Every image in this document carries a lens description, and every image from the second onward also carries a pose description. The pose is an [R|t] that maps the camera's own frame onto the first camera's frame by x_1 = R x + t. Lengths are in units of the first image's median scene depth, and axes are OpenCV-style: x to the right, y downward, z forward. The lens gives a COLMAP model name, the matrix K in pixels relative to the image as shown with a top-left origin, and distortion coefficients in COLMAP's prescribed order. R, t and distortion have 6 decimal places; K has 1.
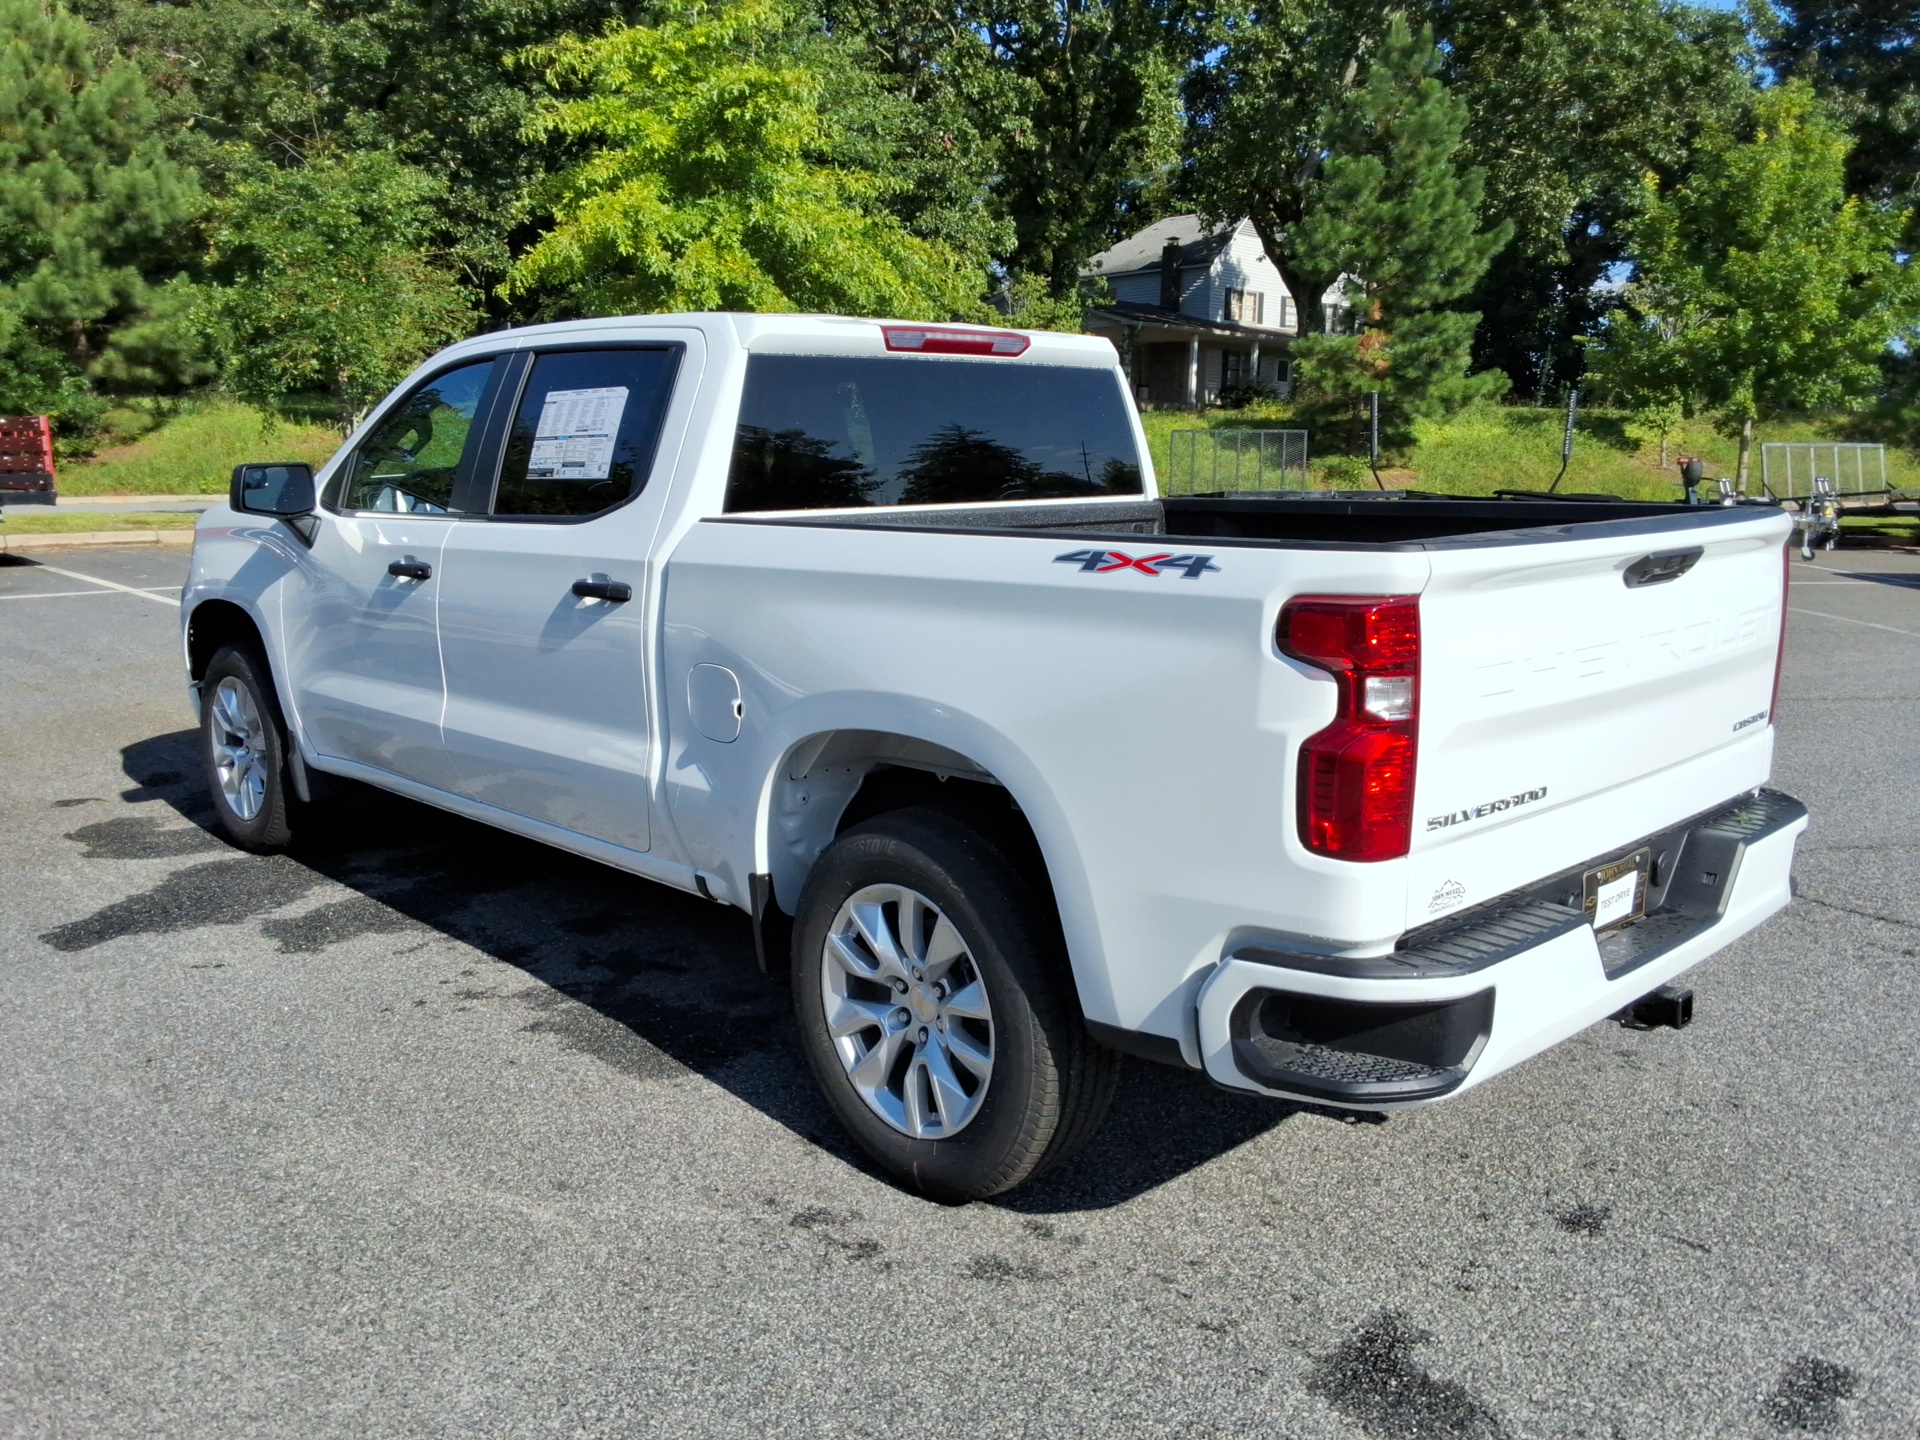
lens RADIAL K [[1549.3, 0, 967.3], [0, 1549.3, 723.4], [0, 0, 1]] dist [0.096432, -0.149421]
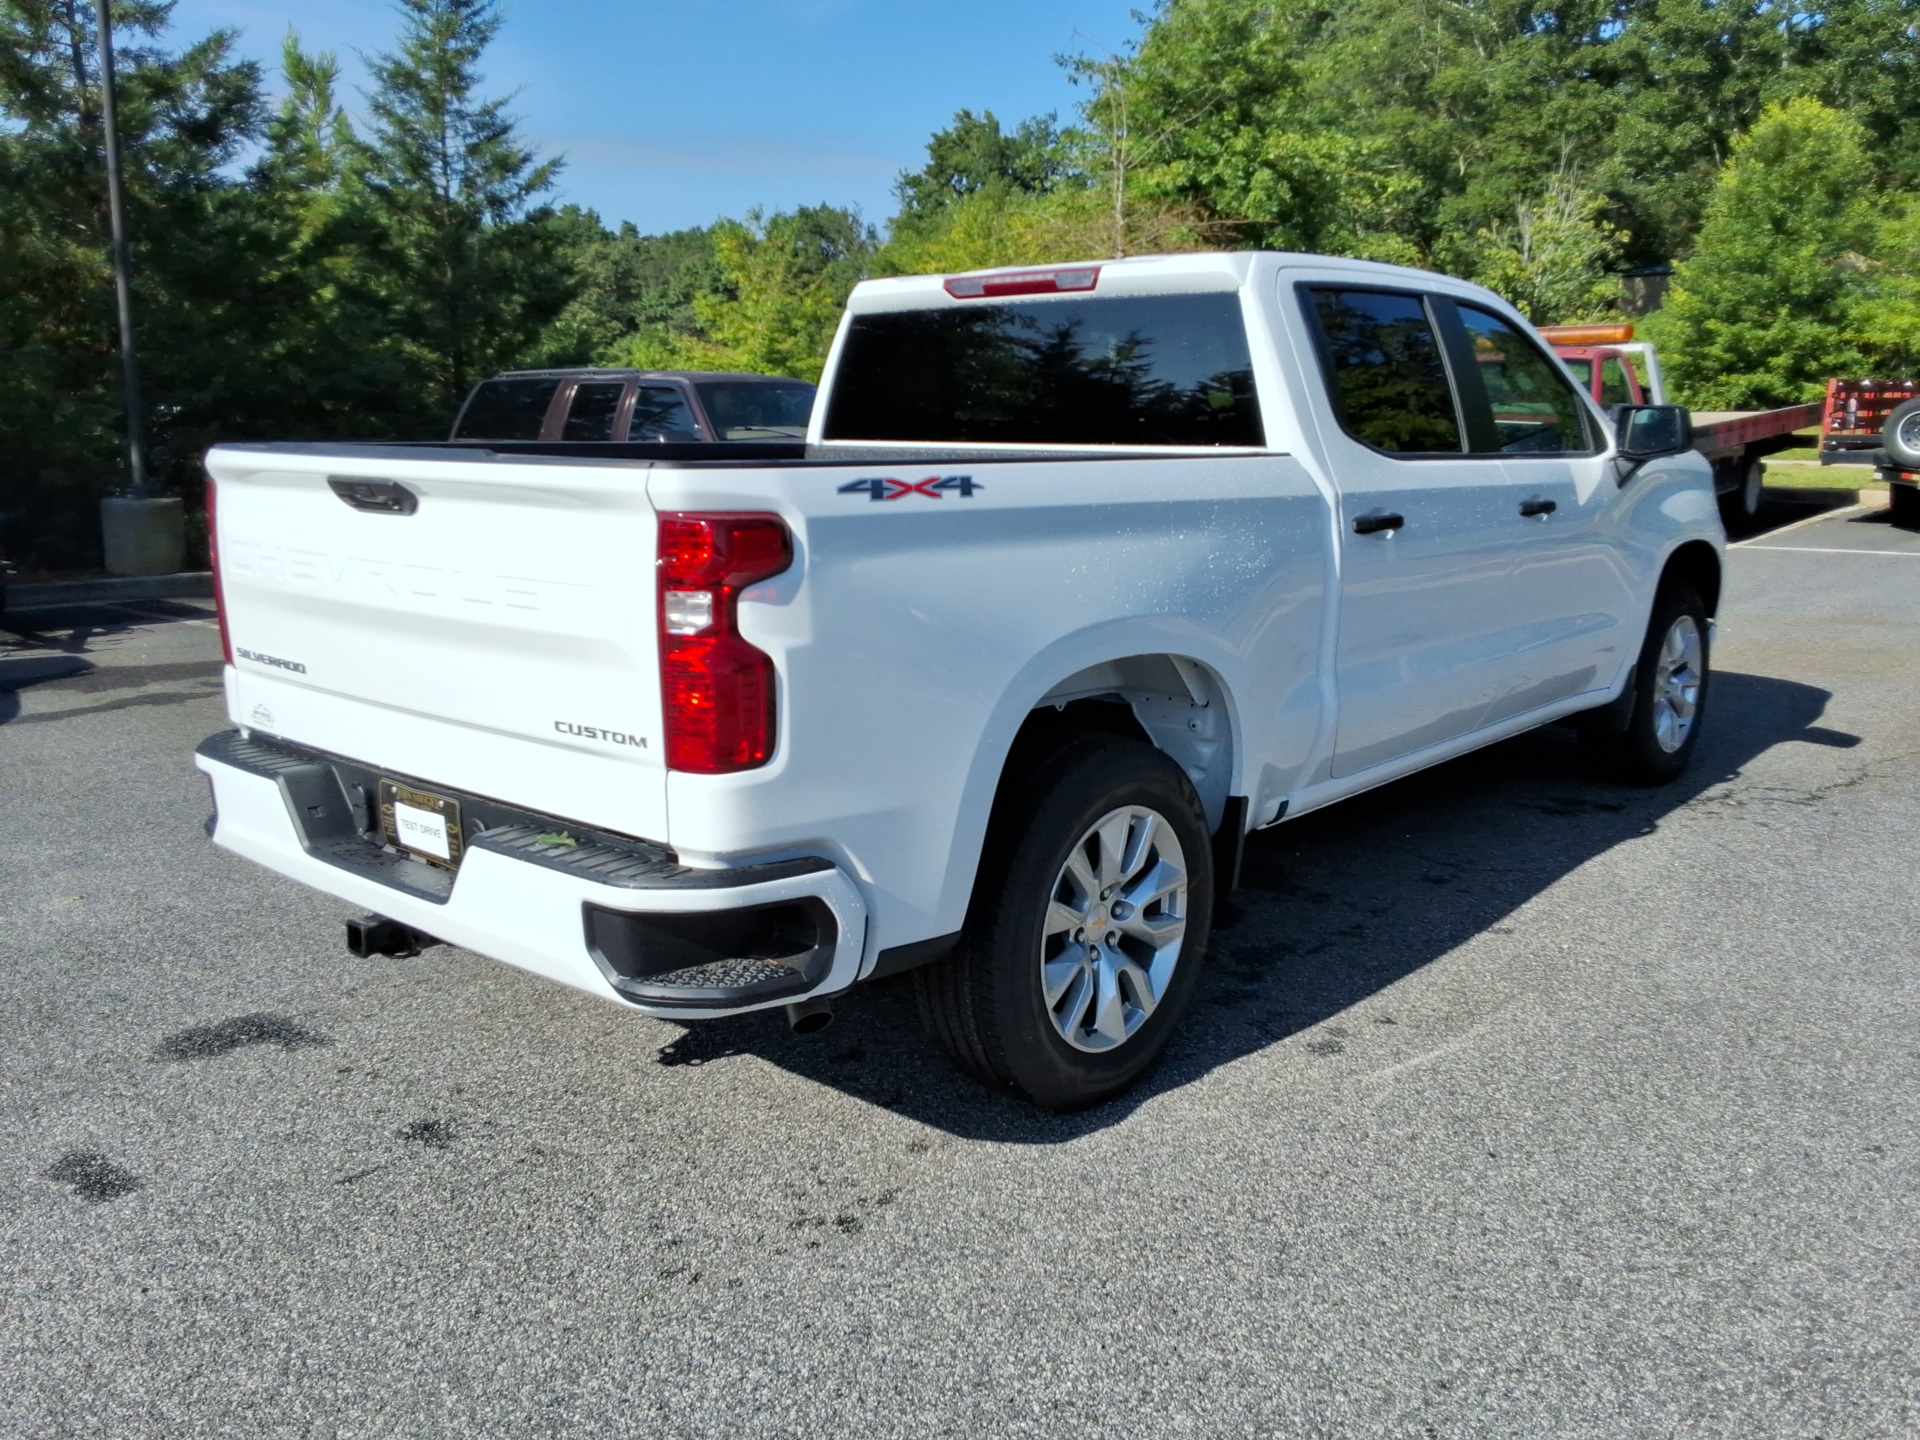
lens RADIAL K [[1526.0, 0, 959.3], [0, 1526.0, 721.1], [0, 0, 1]] dist [0.115841, -0.179150]
pose [[0.075160, 0.199279, -0.977056, 0.228578], [-0.179640, 0.966503, 0.183308, -0.032498], [0.980857, 0.161741, 0.108440, 0.200356]]
